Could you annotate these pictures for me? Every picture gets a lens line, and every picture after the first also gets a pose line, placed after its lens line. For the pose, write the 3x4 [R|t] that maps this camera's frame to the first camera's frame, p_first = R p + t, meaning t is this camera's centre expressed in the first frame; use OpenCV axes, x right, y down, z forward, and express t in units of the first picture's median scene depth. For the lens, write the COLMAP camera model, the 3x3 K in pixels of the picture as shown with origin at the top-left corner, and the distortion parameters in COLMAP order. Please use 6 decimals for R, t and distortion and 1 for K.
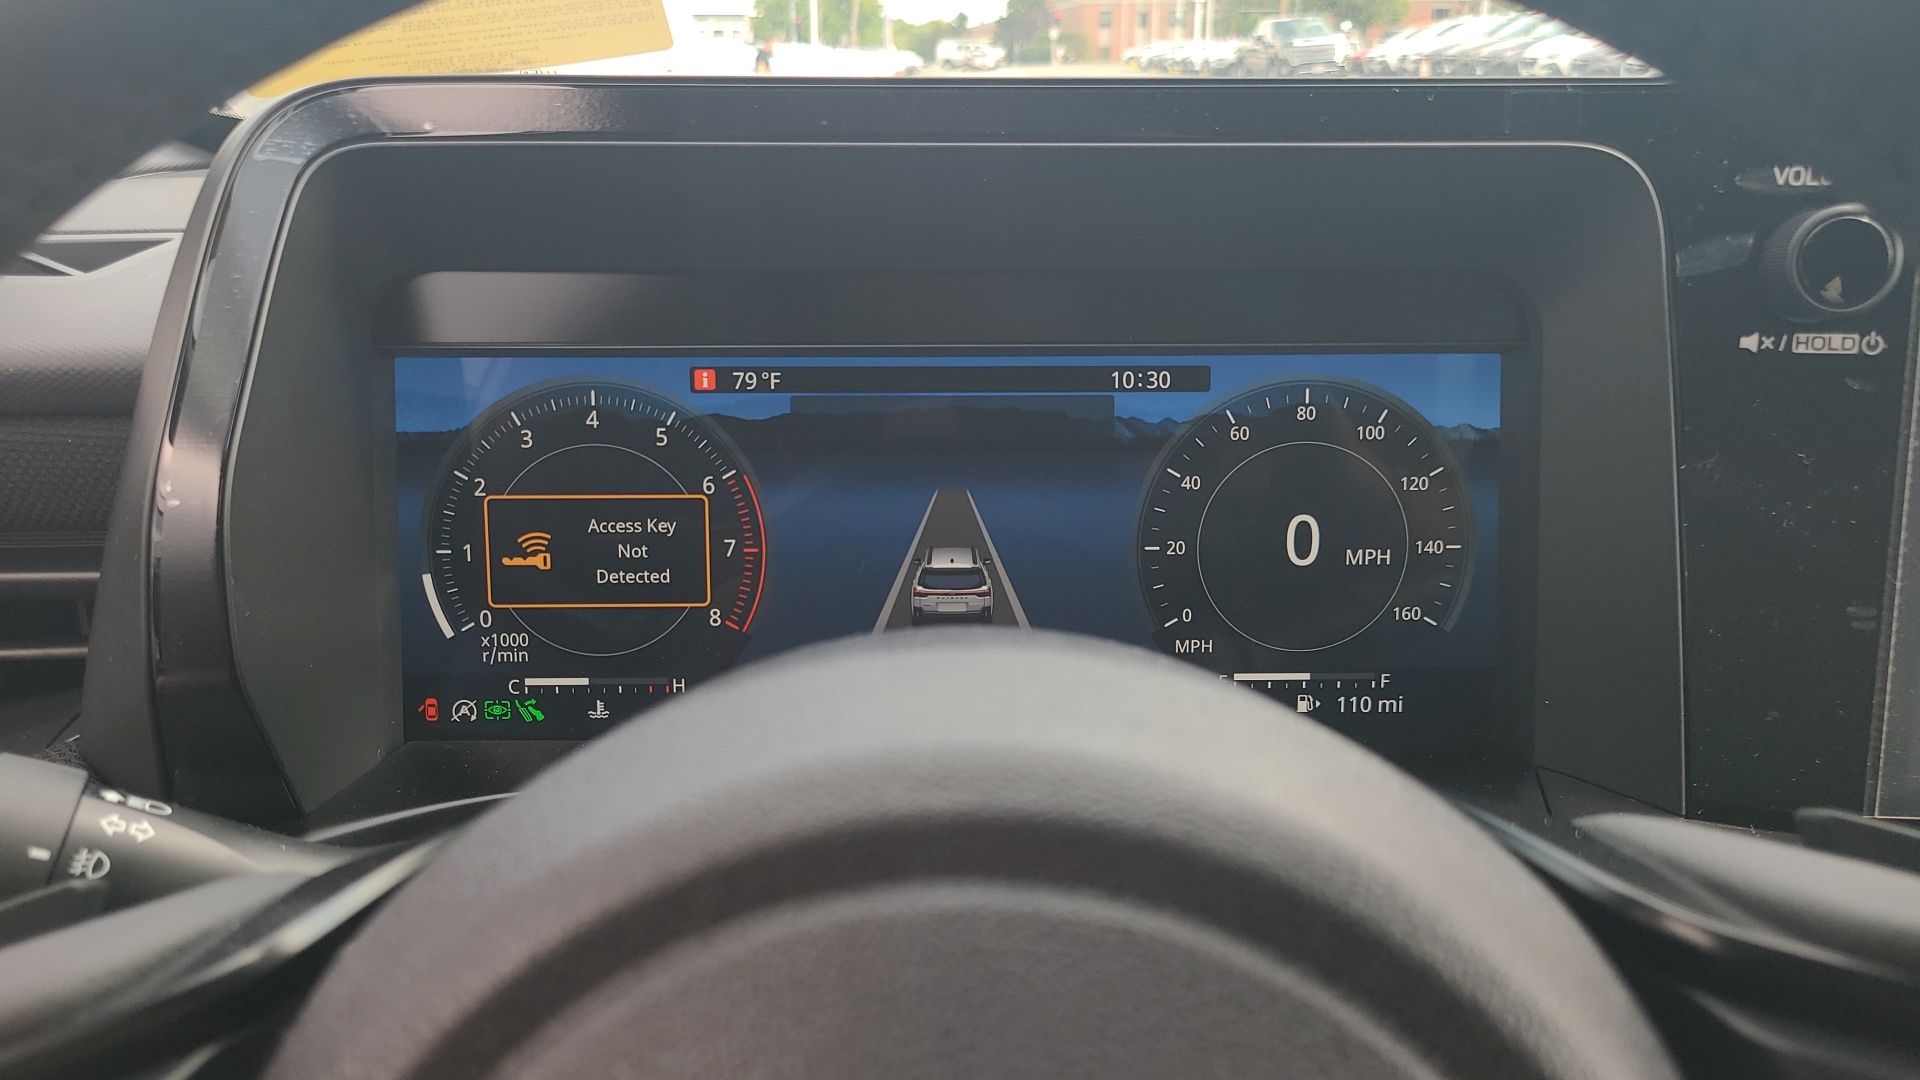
lens RADIAL K [[1432.6, 0, 951.9], [0, 1432.6, 551.1], [0, 0, 1]] dist [0.022044, -0.004363]
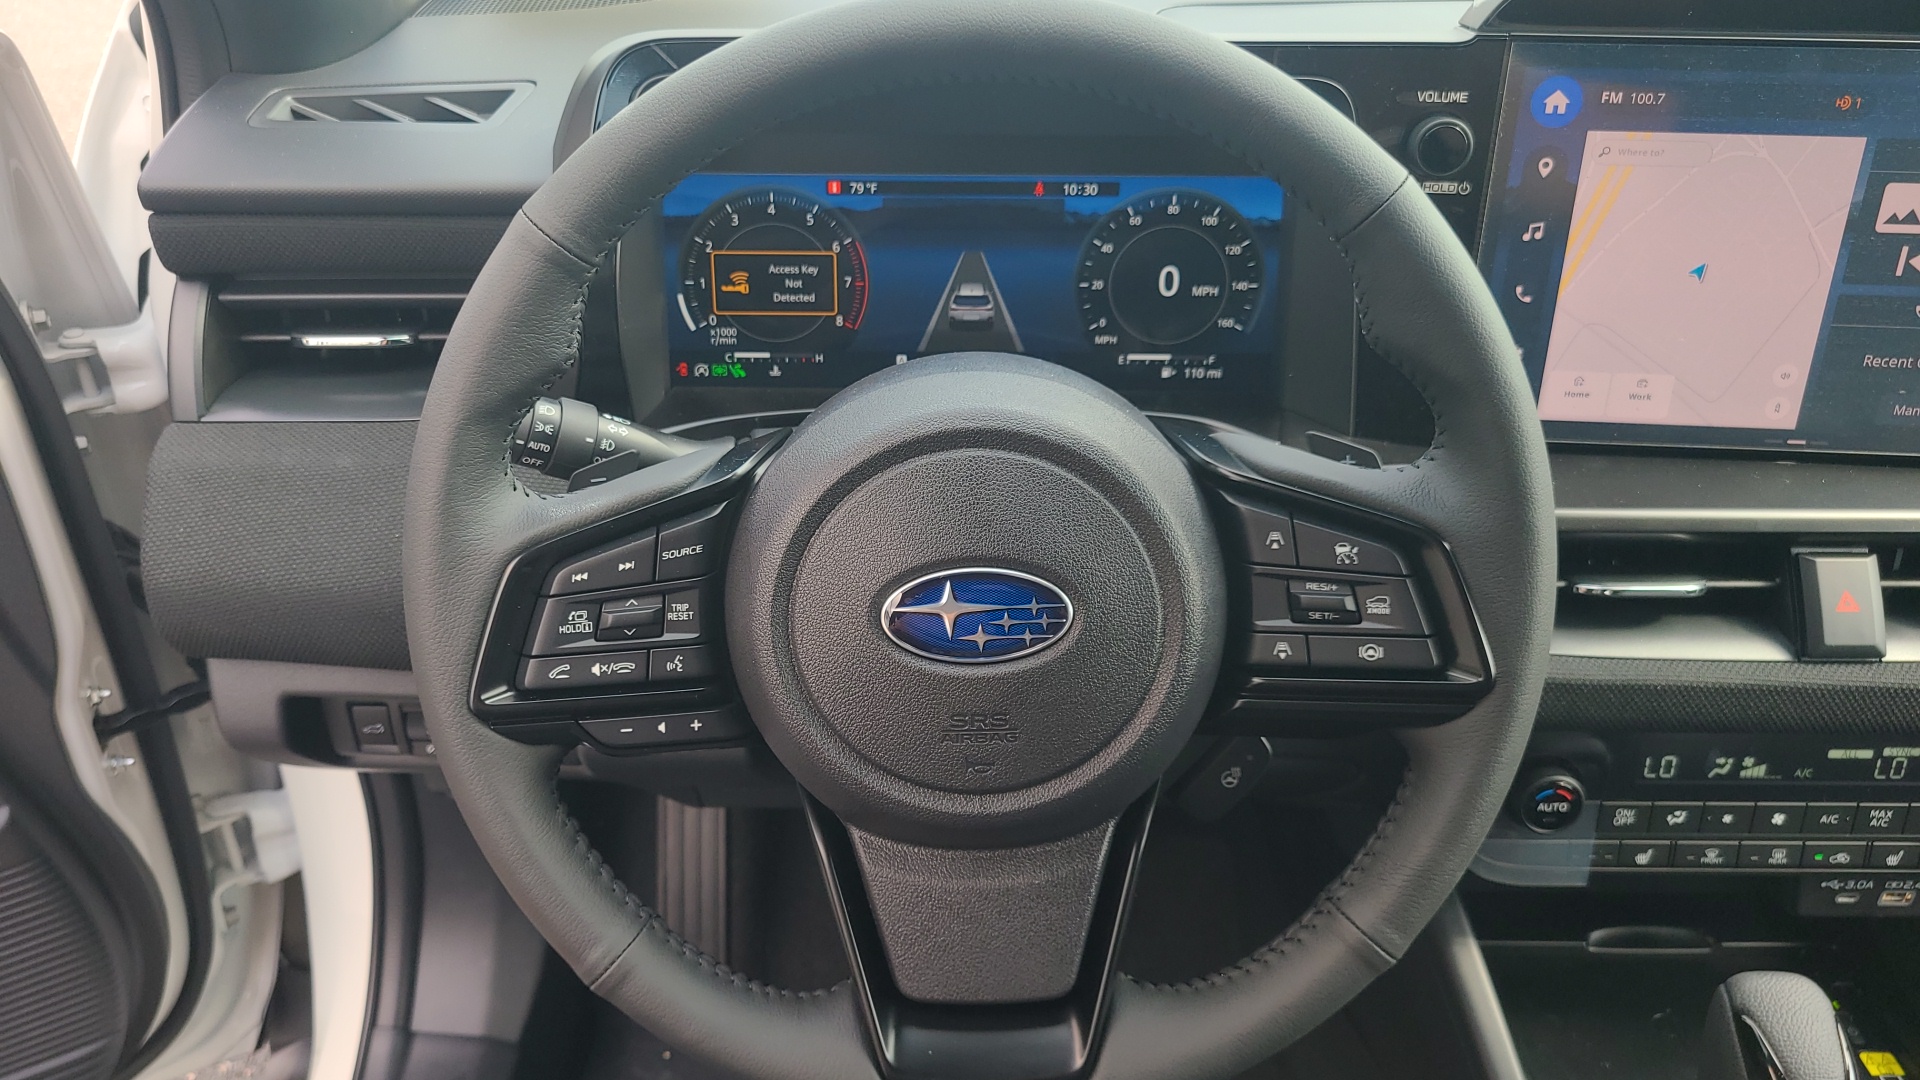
lens RADIAL K [[1465.6, 0, 943.8], [0, 1465.6, 527.5], [0, 0, 1]] dist [0.051154, -0.047565]
pose [[0.999854, 0.013768, -0.010137, -0.012261], [-0.010877, 0.969673, 0.244164, -0.154435], [0.013191, -0.244019, 0.969681, -0.853217]]
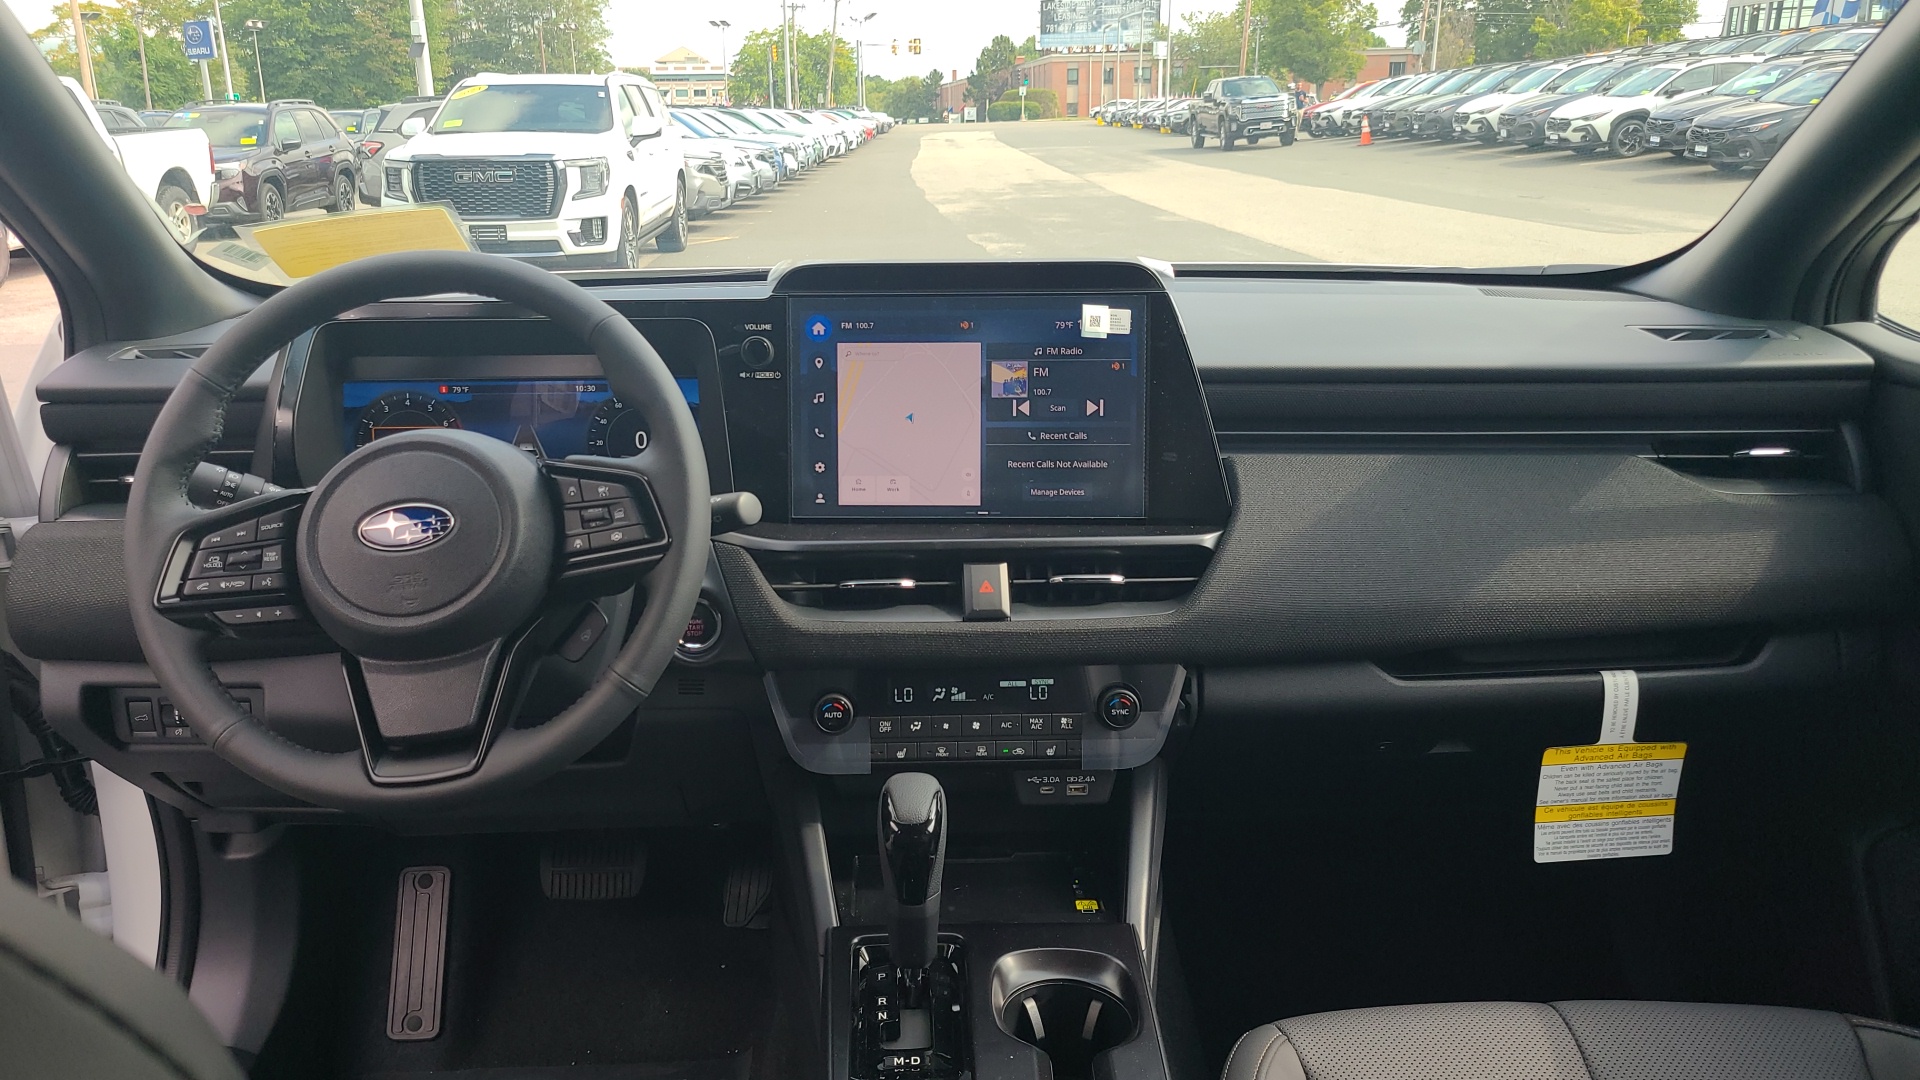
lens RADIAL K [[1383.1, 0, 933.8], [0, 1383.1, 519.7], [0, 0, 1]] dist [0.008846, 0.003092]
pose [[0.999841, -0.011827, 0.013344, 0.836169], [0.012370, 0.999066, -0.041395, 0.296028], [-0.012842, 0.041554, 0.999054, -1.979765]]
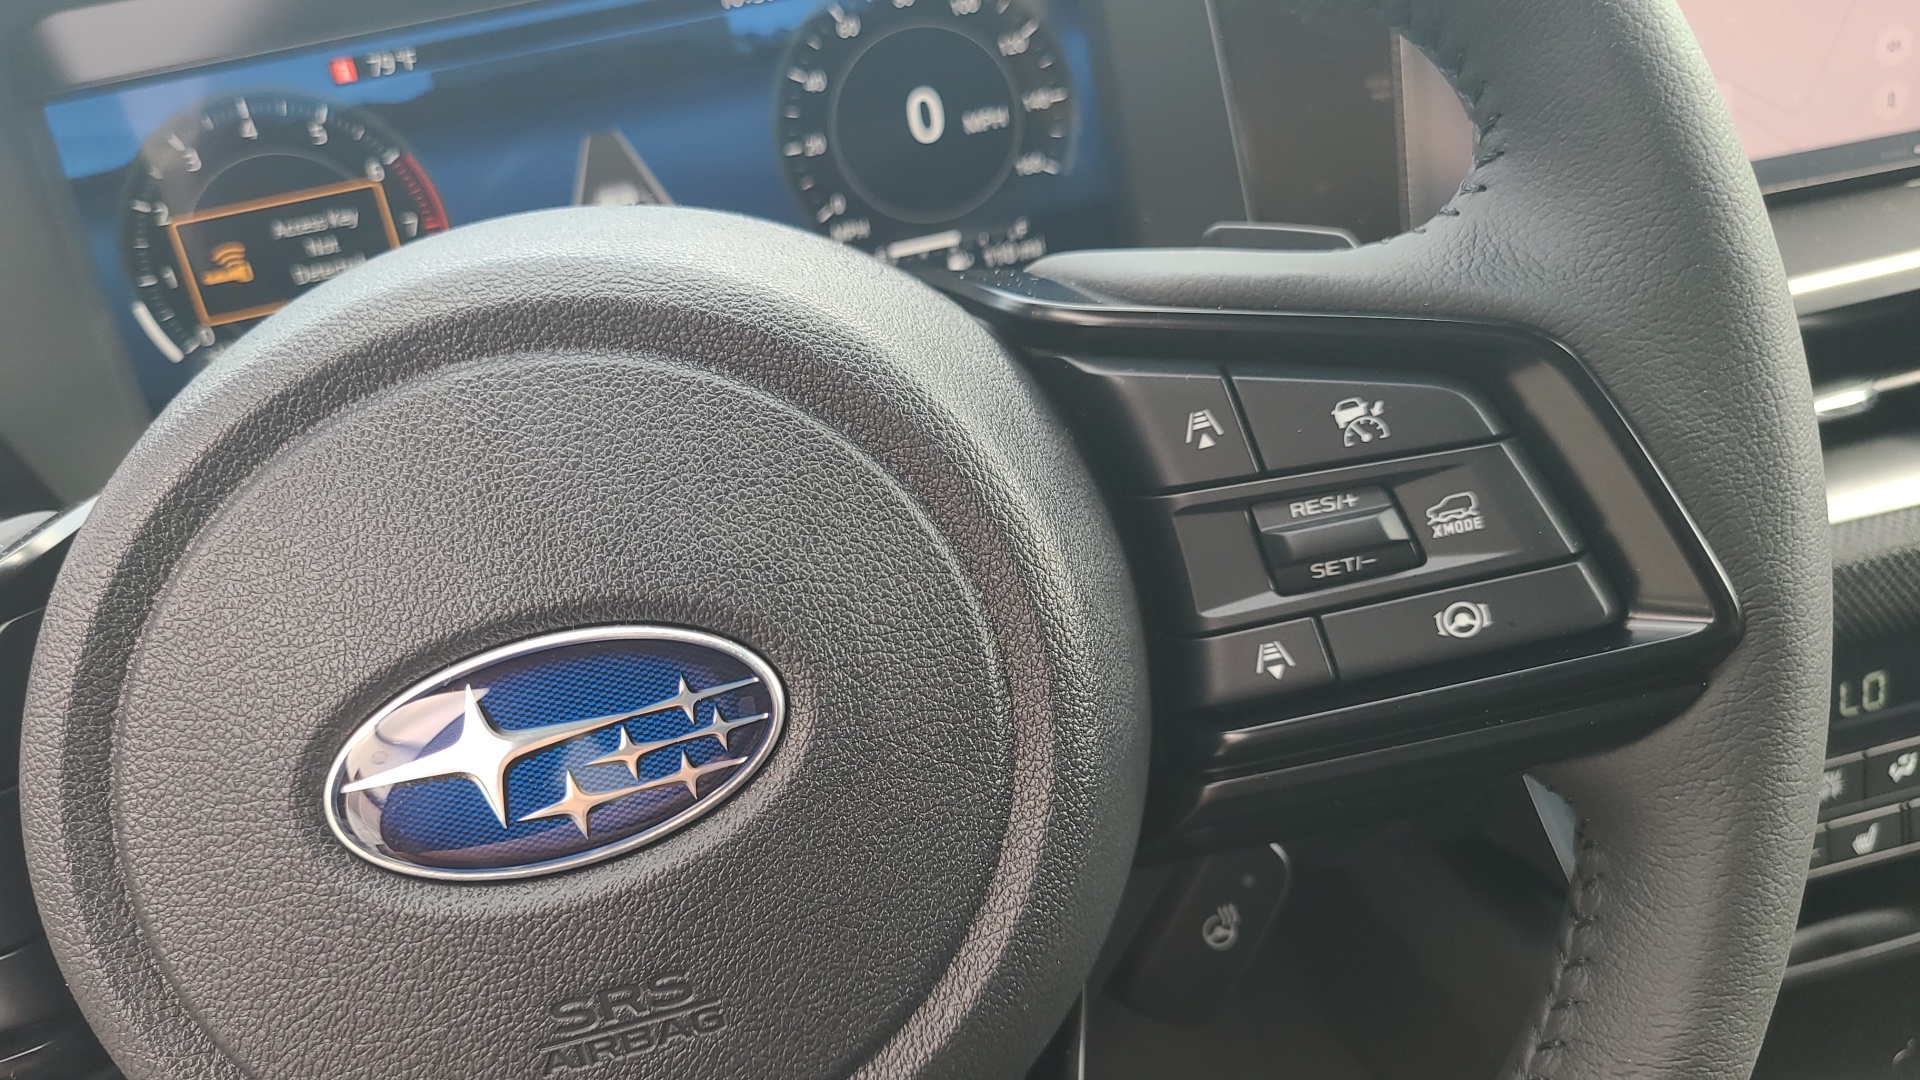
lens RADIAL K [[1478.1, 0, 947.6], [0, 1478.1, 533.6], [0, 0, 1]] dist [-0.004955, 0.007430]
pose [[0.974808, -0.212267, 0.068500, 0.114989], [0.193269, 0.957154, 0.215648, 0.058447], [-0.111340, -0.196976, 0.974066, -0.182222]]
